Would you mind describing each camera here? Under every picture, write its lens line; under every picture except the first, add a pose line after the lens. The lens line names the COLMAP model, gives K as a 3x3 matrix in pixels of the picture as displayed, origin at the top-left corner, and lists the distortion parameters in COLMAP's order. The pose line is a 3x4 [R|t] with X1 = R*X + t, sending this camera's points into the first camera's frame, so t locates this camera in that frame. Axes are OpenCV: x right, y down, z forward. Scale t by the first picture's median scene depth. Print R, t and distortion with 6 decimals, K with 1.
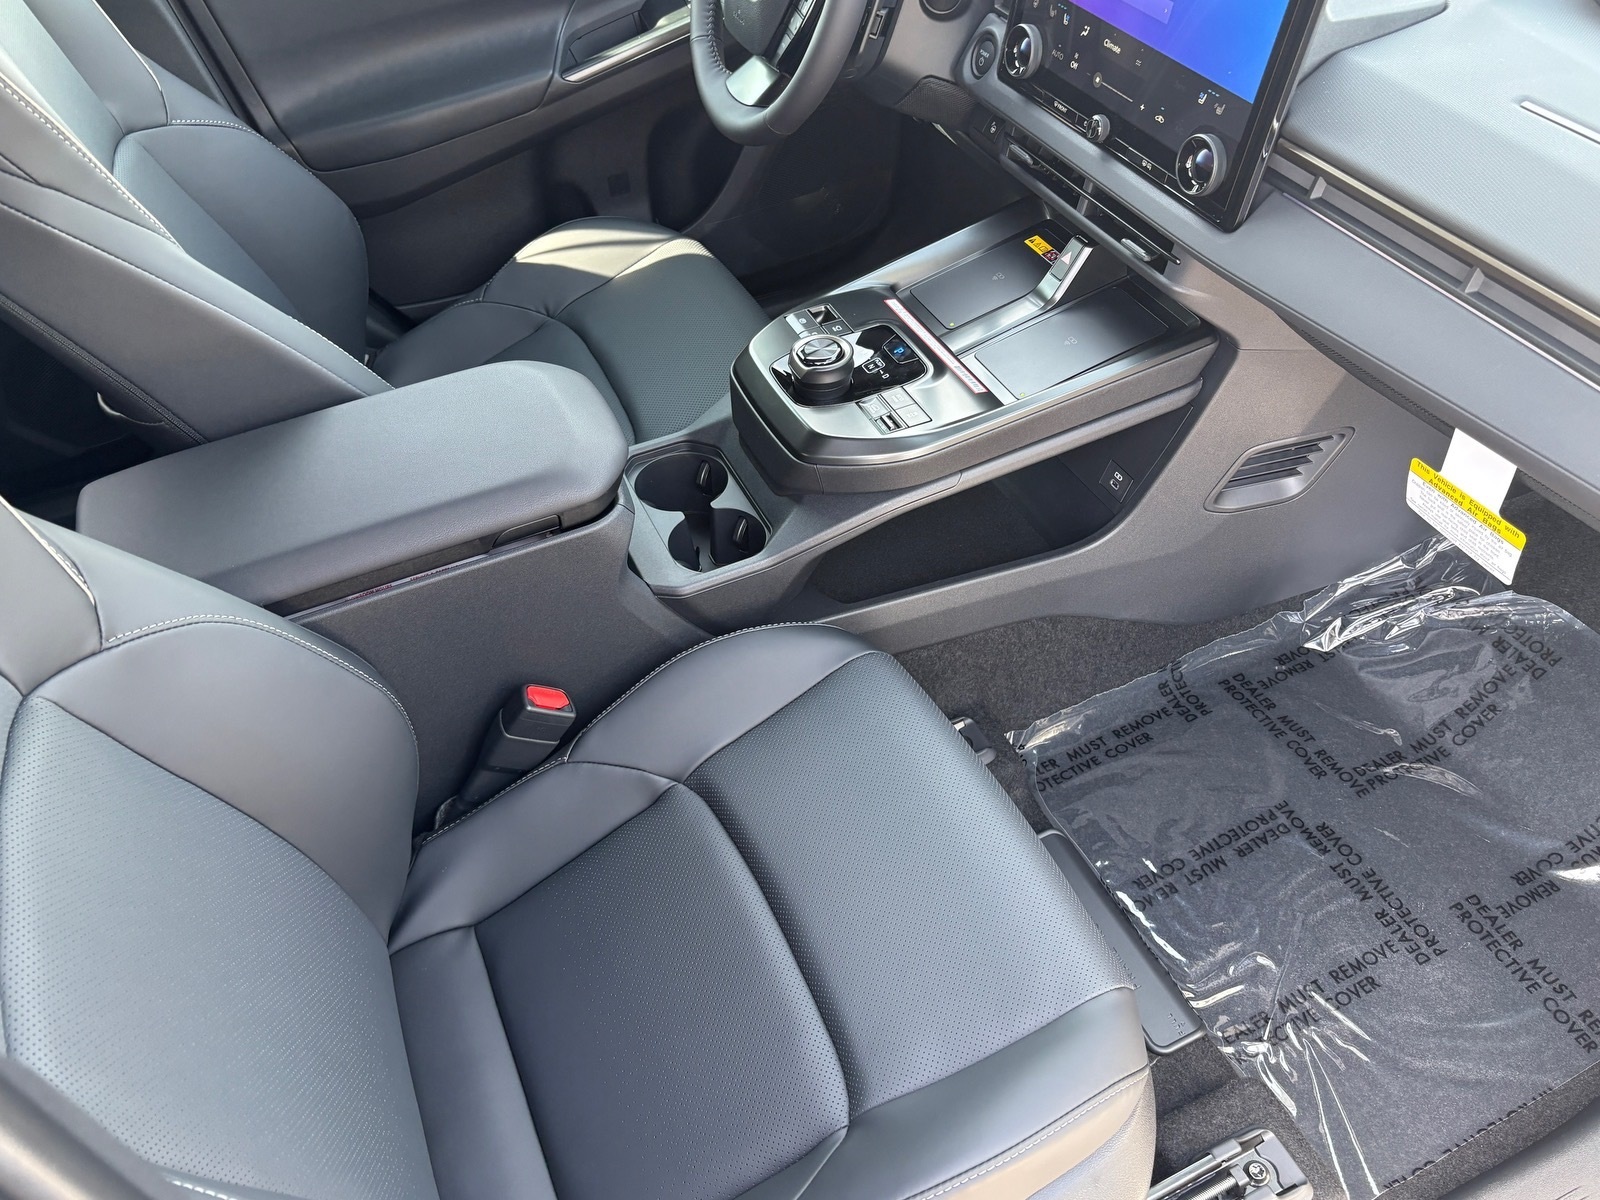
lens RADIAL K [[1282.8, 0, 800.3], [0, 1282.8, 600.2], [0, 0, 1]] dist [0.020244, -0.012460]
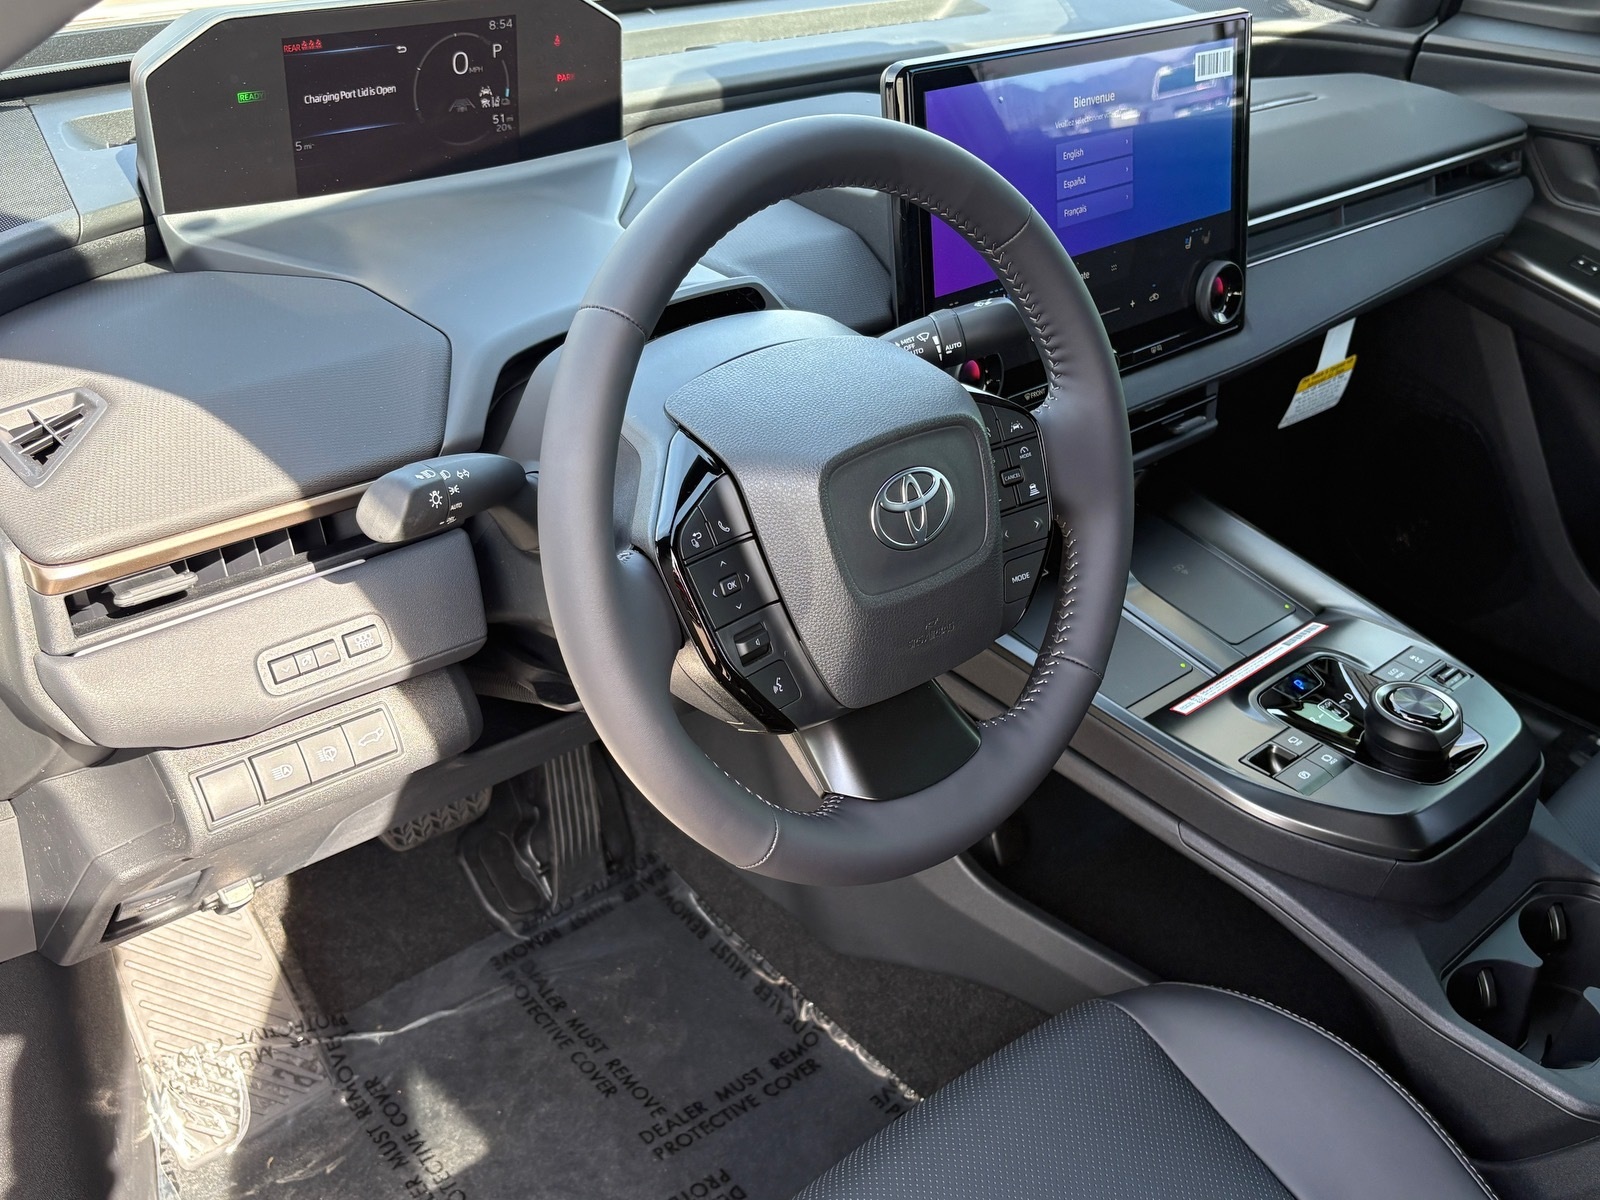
lens RADIAL K [[1609.4, 0, 804.2], [0, 1609.4, 611.5], [0, 0, 1]] dist [0.027635, 0.000000]
pose [[-0.318548, -0.463969, 0.826595, -0.570631], [0.631298, 0.546652, 0.550122, -0.900535], [-0.707100, 0.697068, 0.118768, 1.067812]]
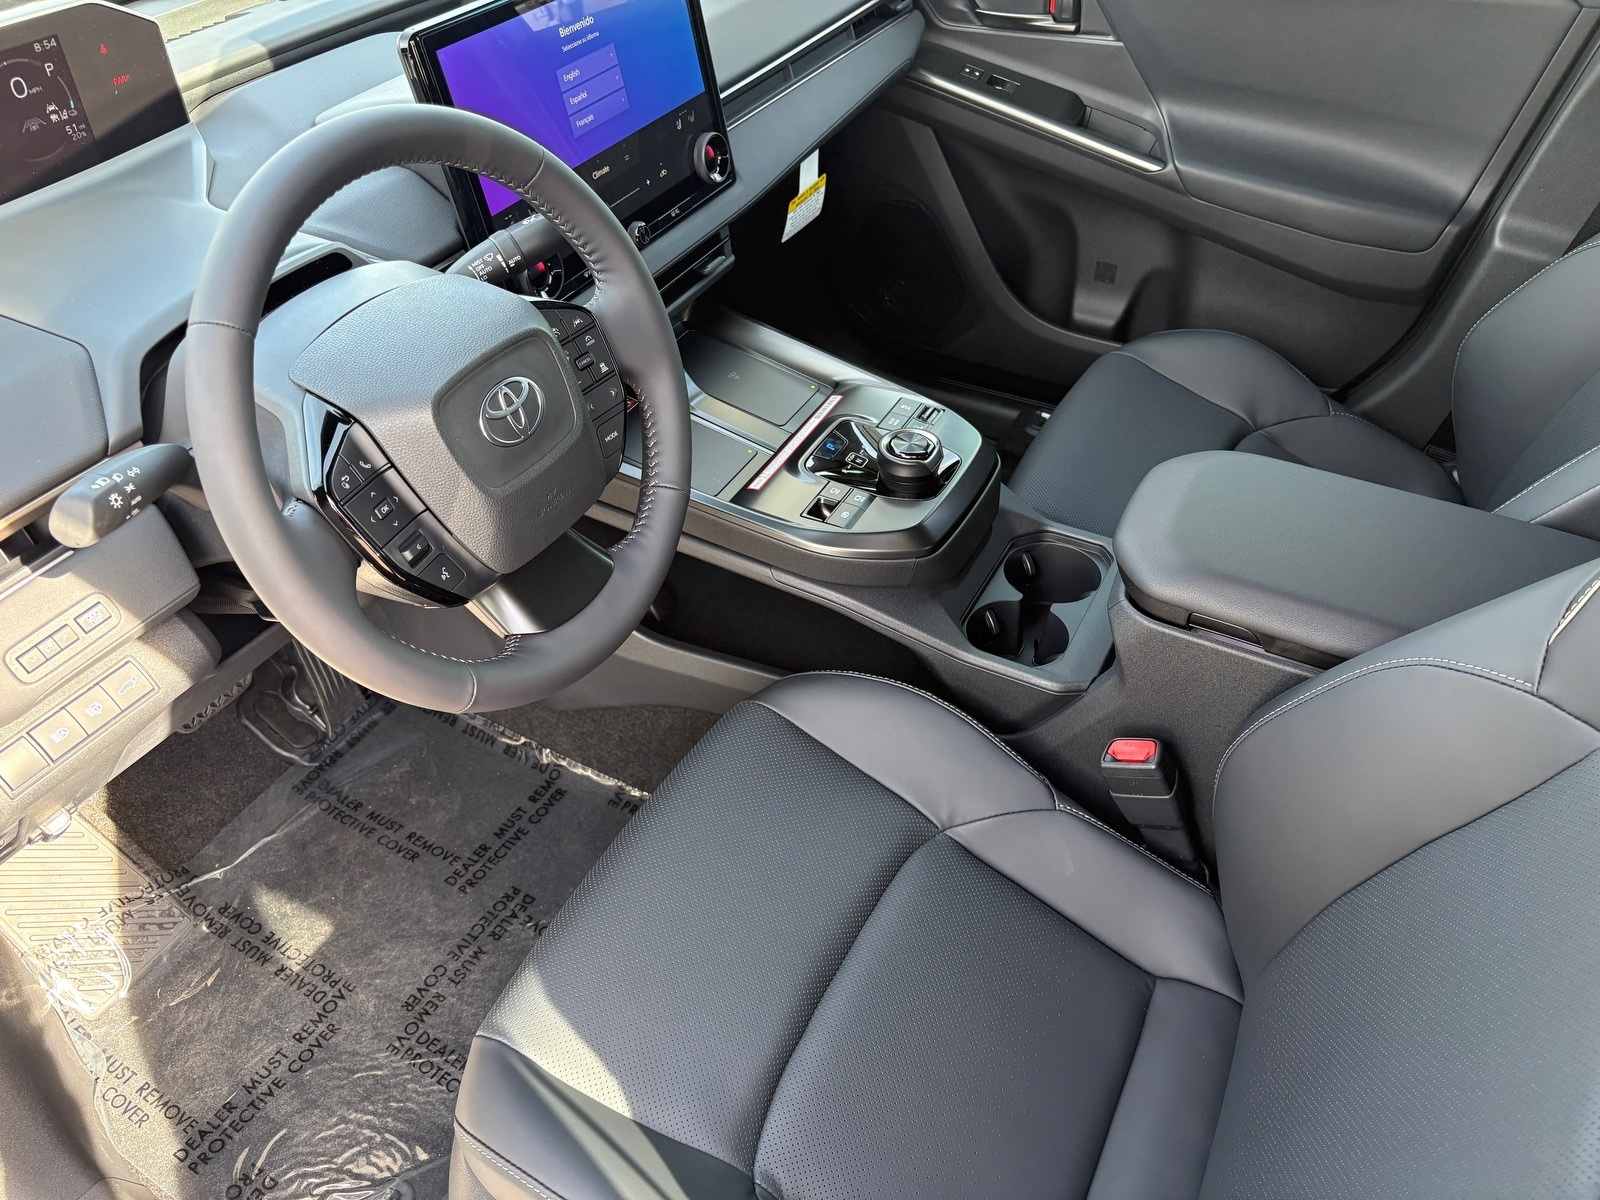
lens RADIAL K [[1225.8, 0, 804.1], [0, 1225.8, 595.4], [0, 0, 1]] dist [0.032185, -0.032138]
pose [[-0.611361, -0.478170, 0.630548, -0.573815], [0.575321, 0.278538, 0.769040, -0.917967], [-0.543363, 0.832929, 0.104814, 1.015947]]
